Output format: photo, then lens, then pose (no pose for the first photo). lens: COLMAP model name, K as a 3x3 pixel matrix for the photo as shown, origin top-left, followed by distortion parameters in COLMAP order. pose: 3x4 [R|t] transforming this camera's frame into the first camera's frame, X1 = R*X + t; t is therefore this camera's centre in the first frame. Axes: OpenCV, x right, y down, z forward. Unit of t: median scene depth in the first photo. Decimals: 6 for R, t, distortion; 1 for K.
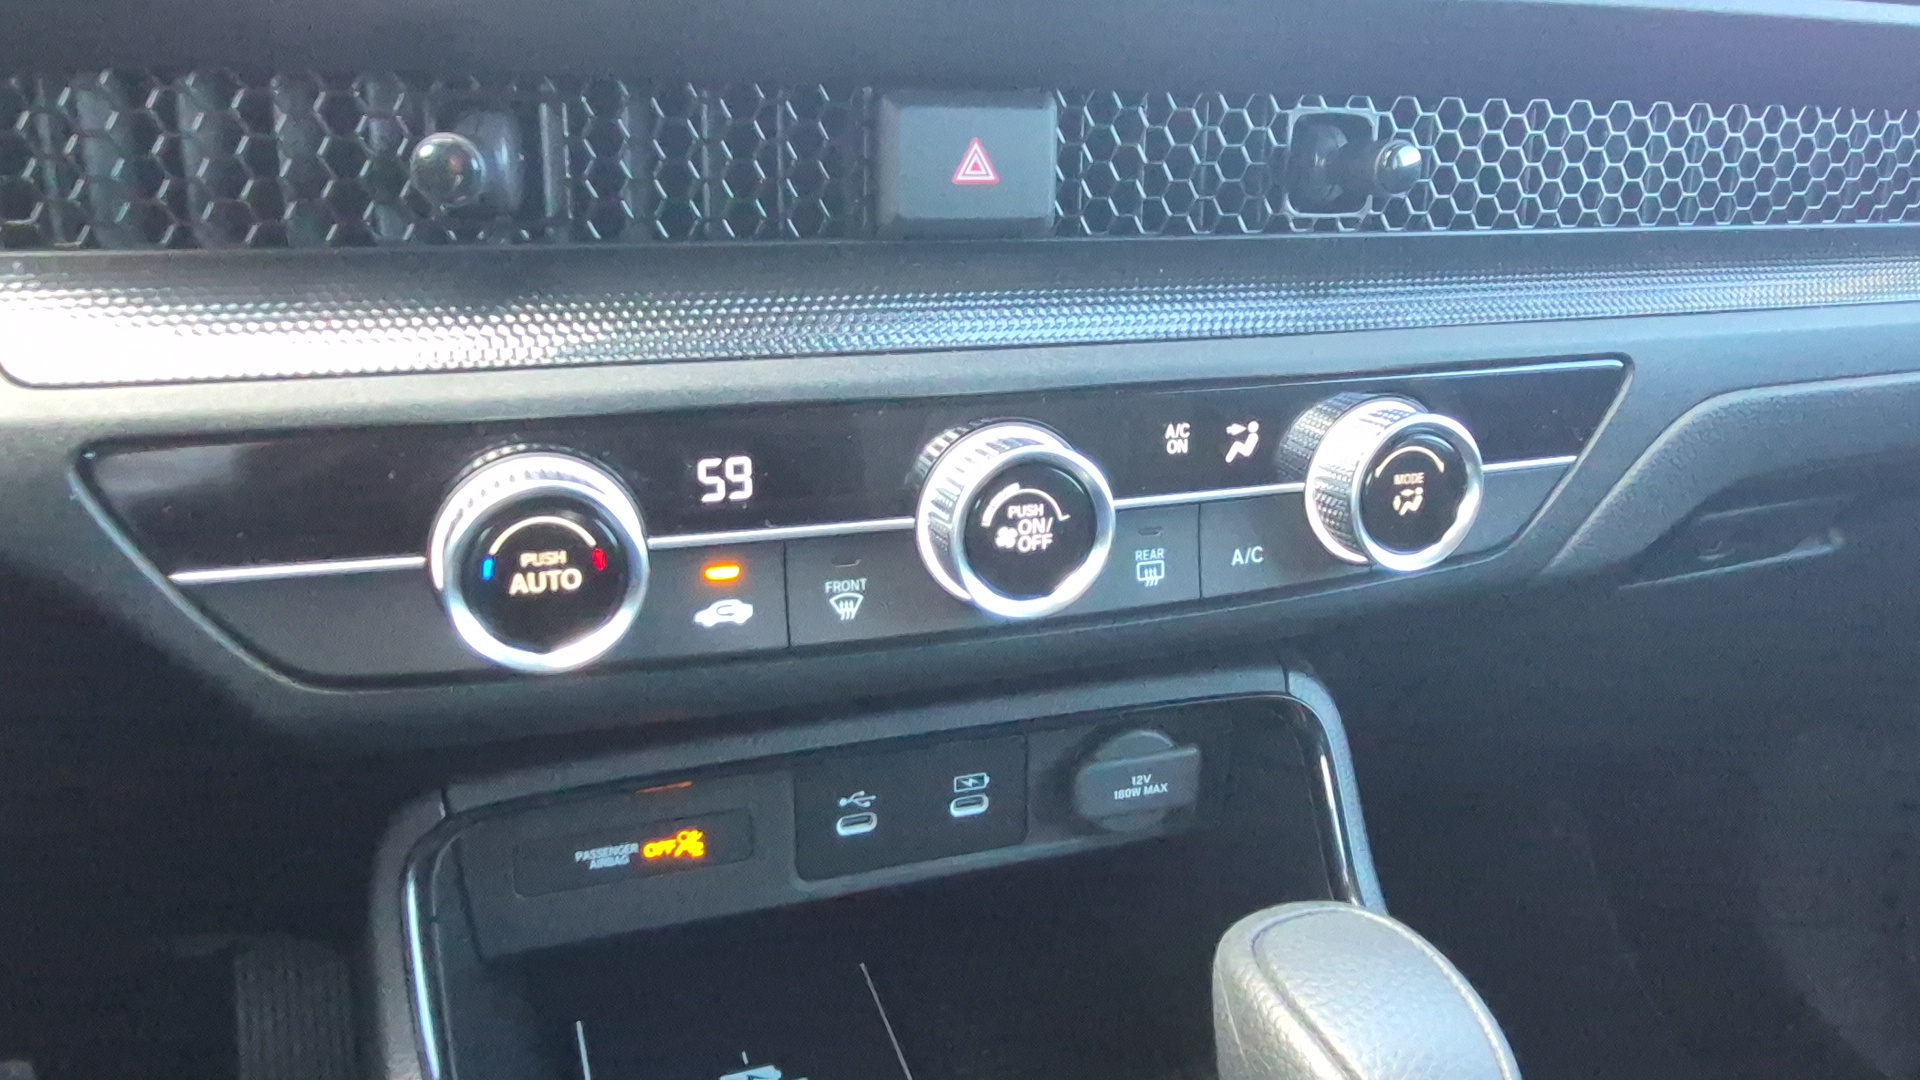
lens RADIAL K [[1439.6, 0, 949.0], [0, 1439.6, 532.7], [0, 0, 1]] dist [0.005011, 0.002497]
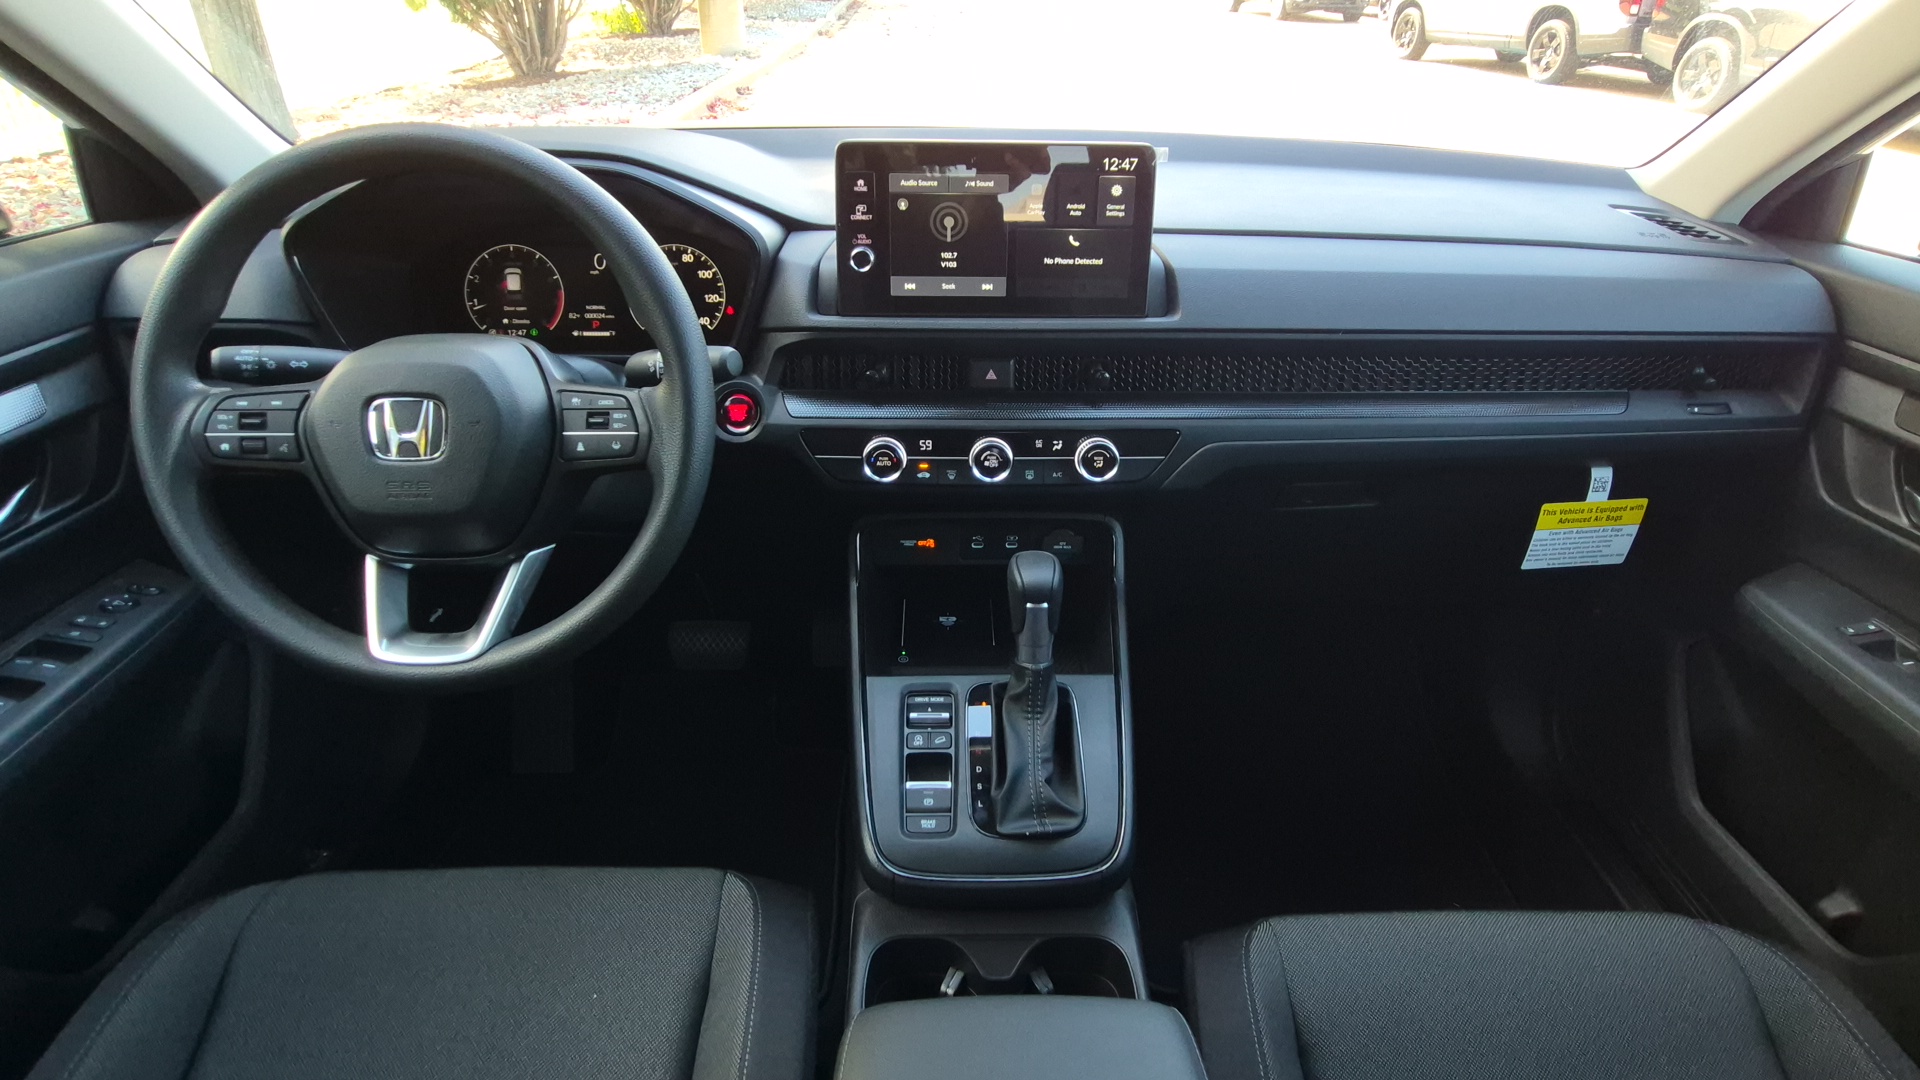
lens RADIAL K [[999.2, 0, 960.6], [0, 999.2, 527.7], [0, 0, 1]] dist [-0.003811, -0.000550]
pose [[0.944816, 0.102289, -0.311224, 0.826479], [-0.087804, 0.994315, 0.060241, 0.019124], [0.315617, -0.029590, 0.948425, -1.689744]]
